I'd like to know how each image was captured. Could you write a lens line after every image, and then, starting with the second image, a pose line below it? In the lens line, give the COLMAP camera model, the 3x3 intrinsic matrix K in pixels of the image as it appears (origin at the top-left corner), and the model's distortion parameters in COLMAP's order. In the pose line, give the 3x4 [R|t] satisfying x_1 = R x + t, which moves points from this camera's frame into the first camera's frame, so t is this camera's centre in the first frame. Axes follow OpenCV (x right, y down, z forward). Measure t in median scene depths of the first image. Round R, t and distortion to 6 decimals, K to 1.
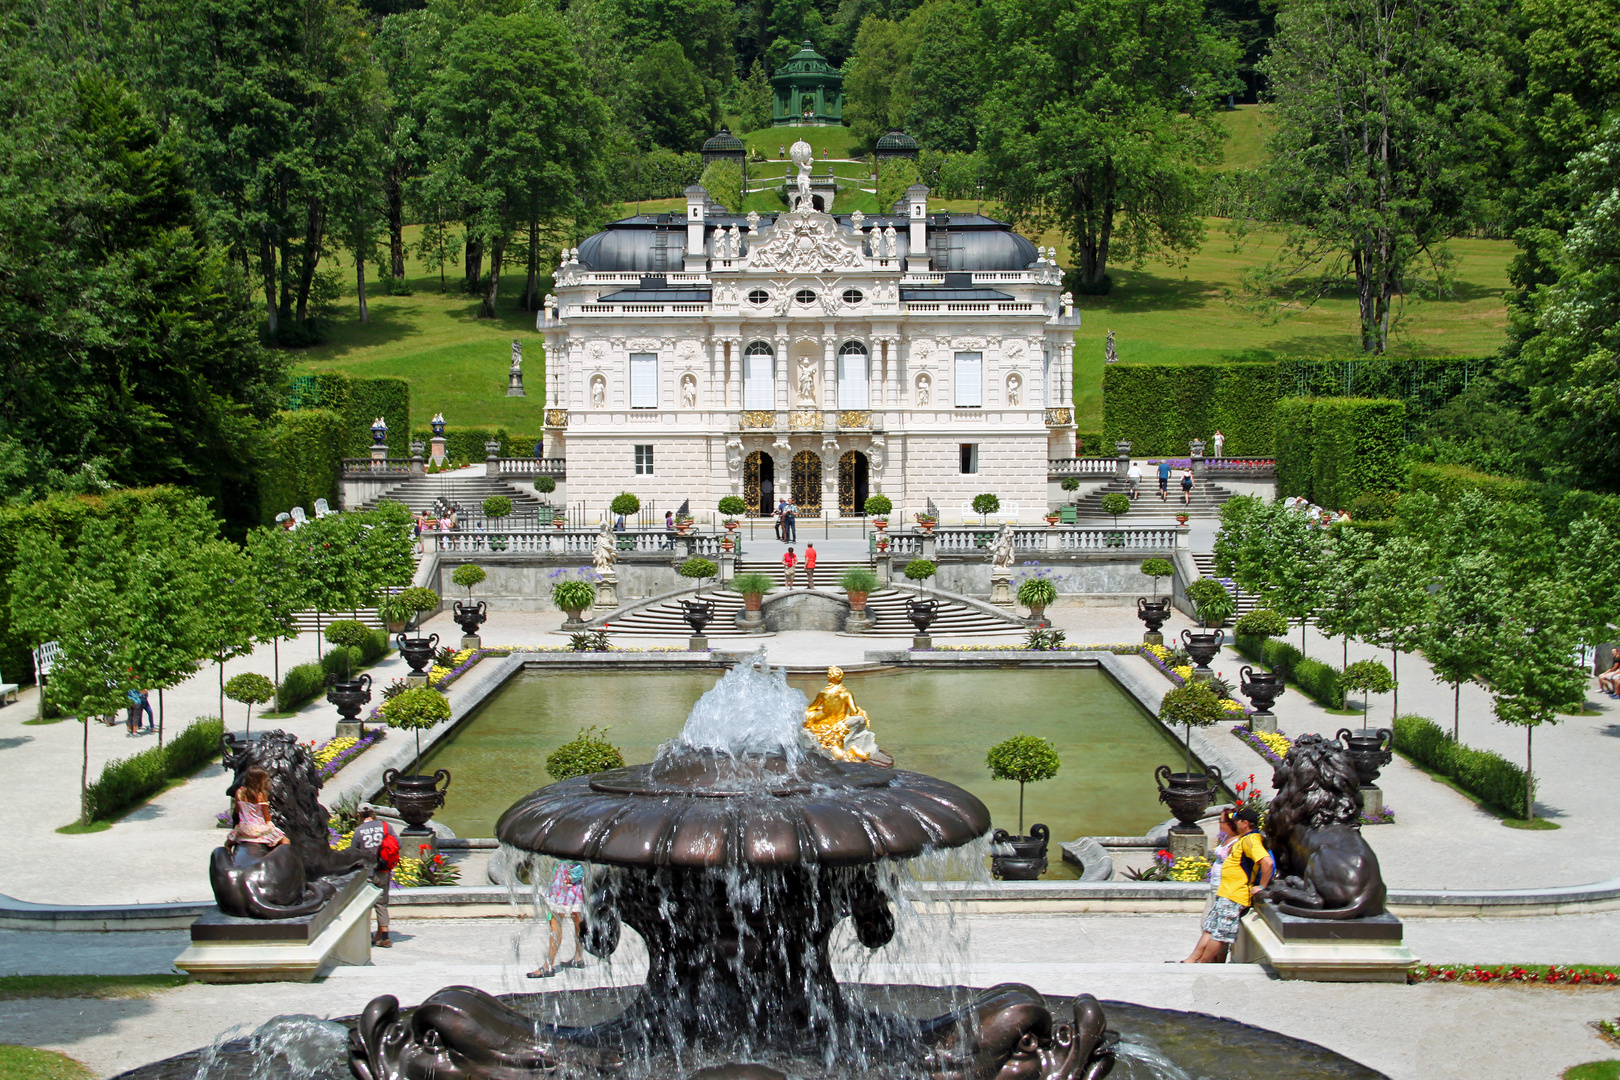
lens RADIAL K [[2643.5, 0, 805.0], [0, 2643.5, 533.2], [0, 0, 1]] dist [-0.032108, 0.000000]
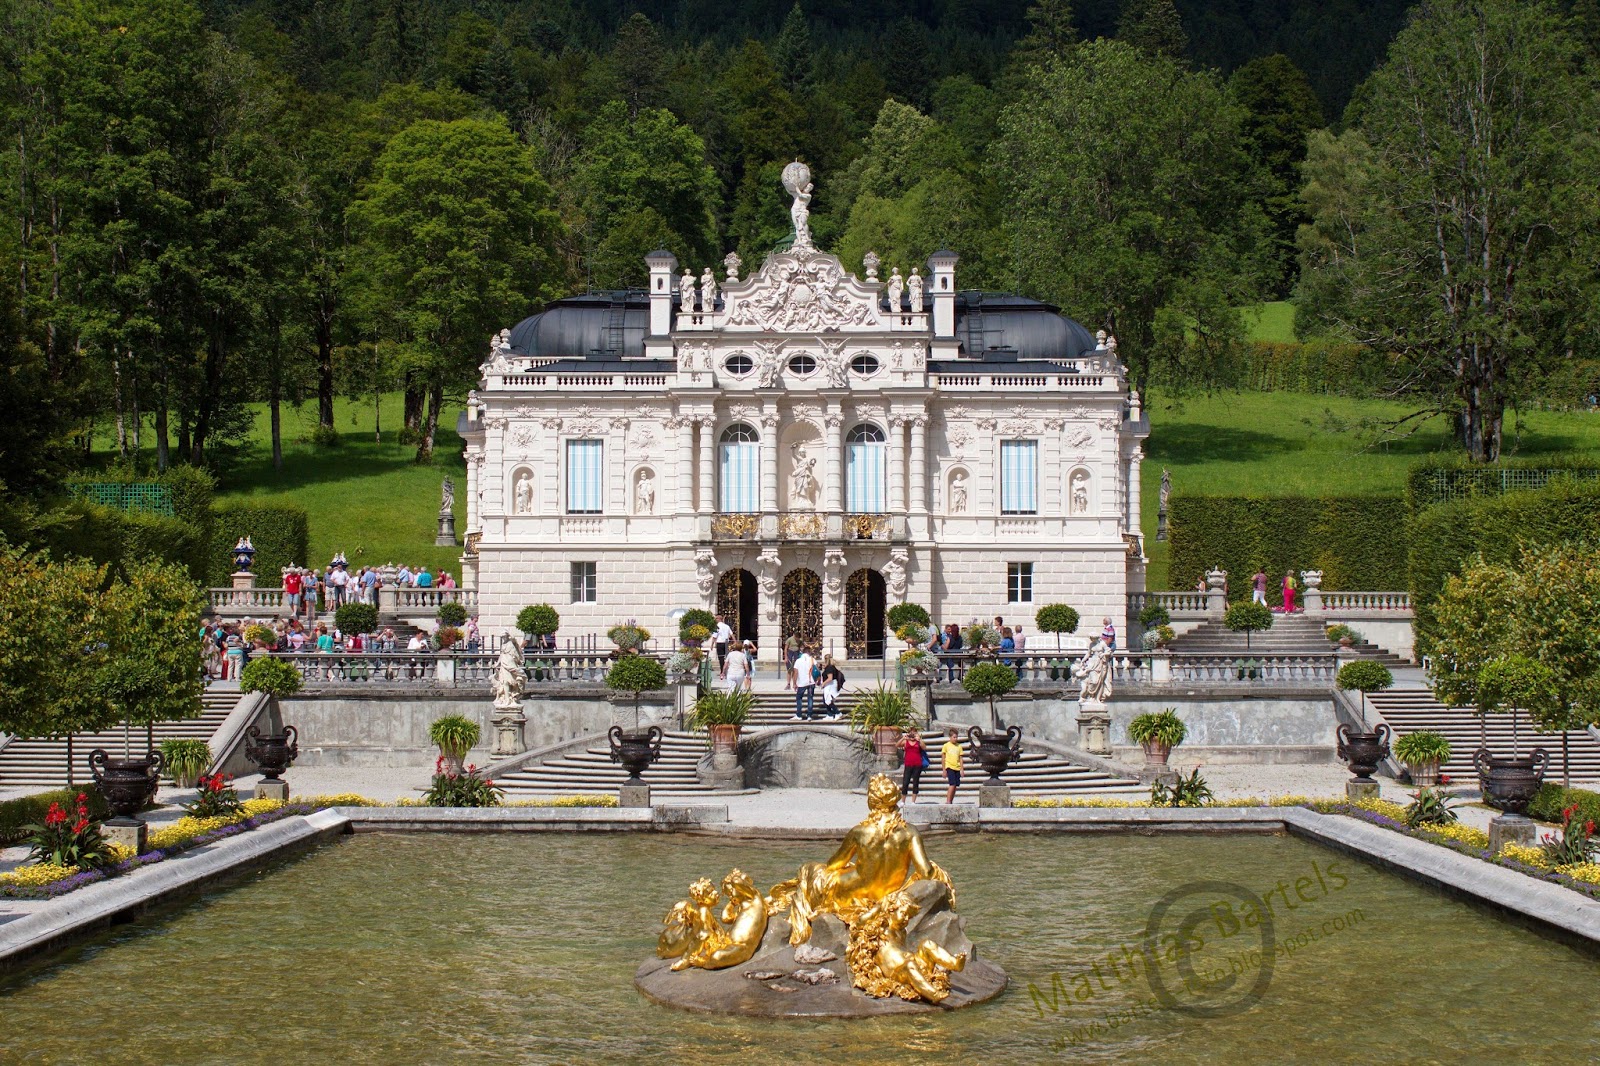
lens RADIAL K [[2339.5, 0, 776.9], [0, 2339.5, 532.9], [0, 0, 1]] dist [-0.019432, 0.000000]
pose [[0.999981, 0.004222, -0.004579, -0.003606], [-0.004709, 0.993665, -0.112280, 0.032644], [0.004076, 0.112300, 0.993666, 0.346598]]
